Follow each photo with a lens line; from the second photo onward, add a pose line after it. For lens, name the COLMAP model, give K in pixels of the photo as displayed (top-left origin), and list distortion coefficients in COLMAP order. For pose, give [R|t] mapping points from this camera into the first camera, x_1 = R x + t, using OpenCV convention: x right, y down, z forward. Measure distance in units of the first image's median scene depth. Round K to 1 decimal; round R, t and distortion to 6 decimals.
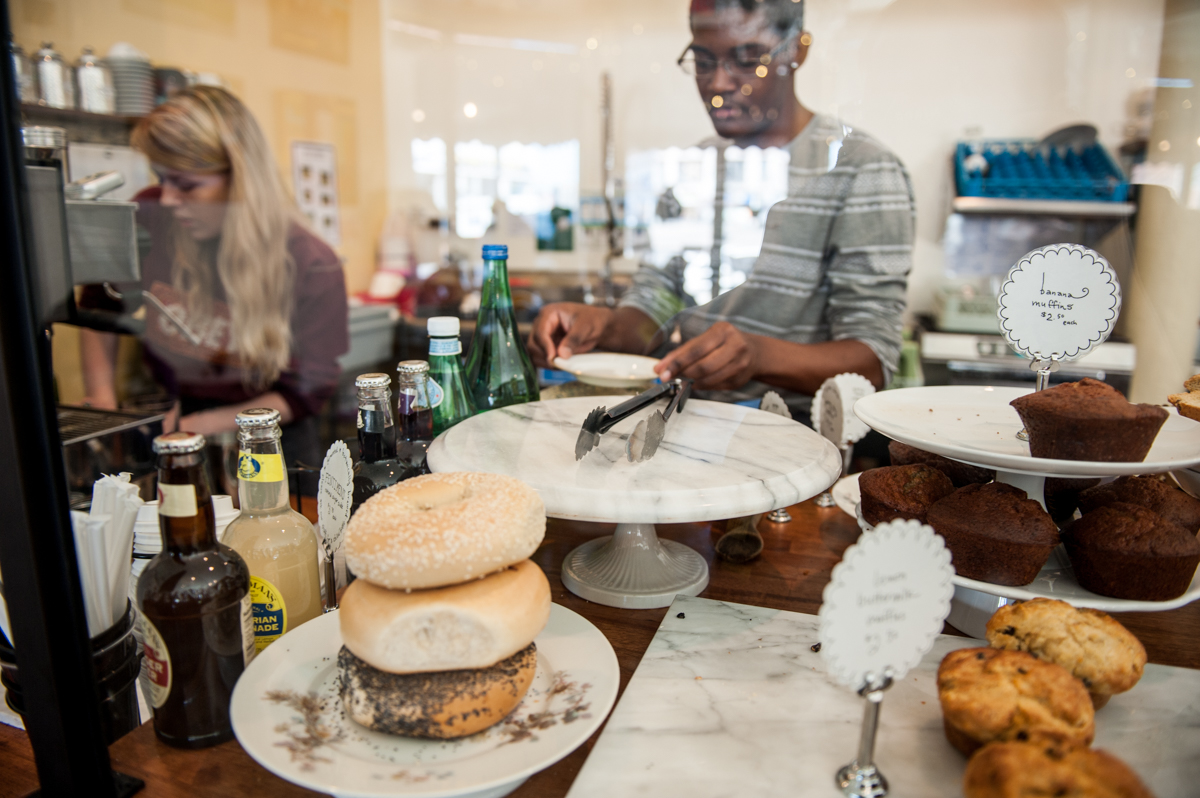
lens RADIAL K [[871.3, 0, 600.0], [0, 871.3, 399.0], [0, 0, 1]] dist [-0.003823, -0.007889]
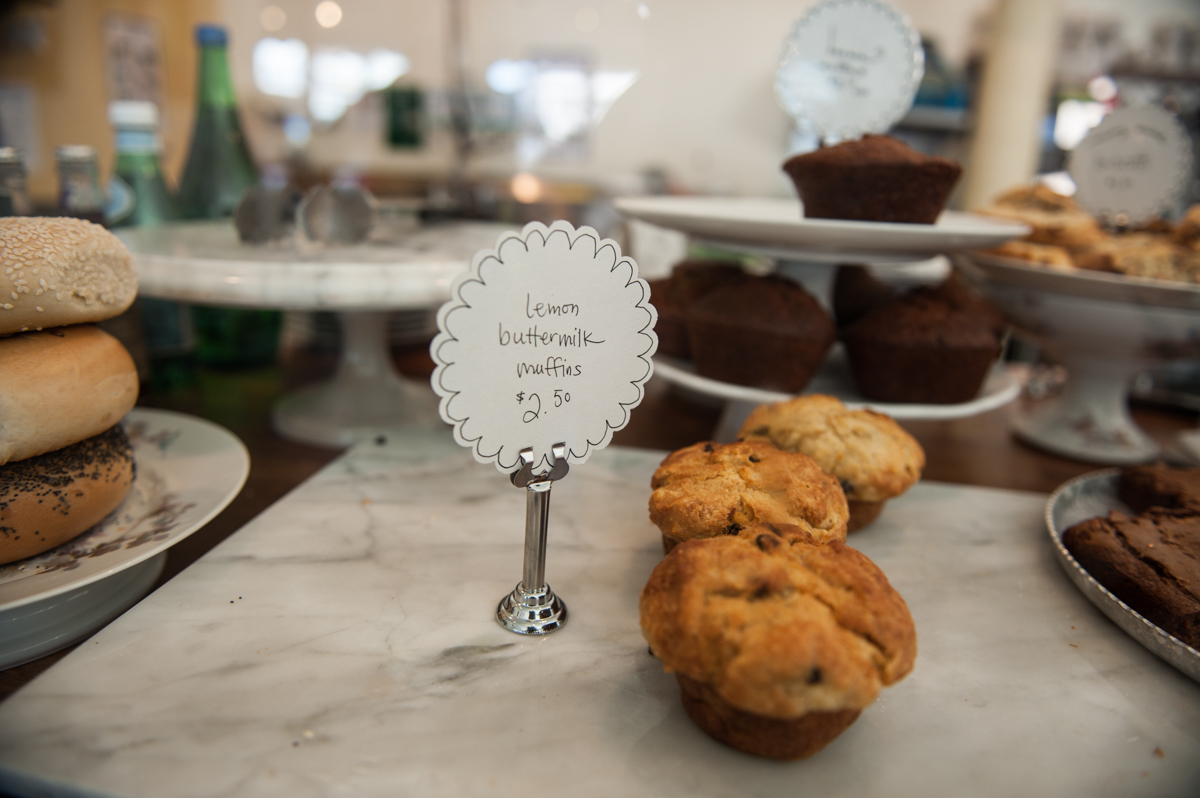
lens RADIAL K [[820.6, 0, 600.0], [0, 820.6, 399.0], [0, 0, 1]] dist [-0.025407, 0.000990]
pose [[0.993336, -0.002903, 0.115217, 0.254705], [-0.004268, 0.998070, 0.061944, 0.203548], [-0.115174, -0.062023, 0.991407, 0.302073]]
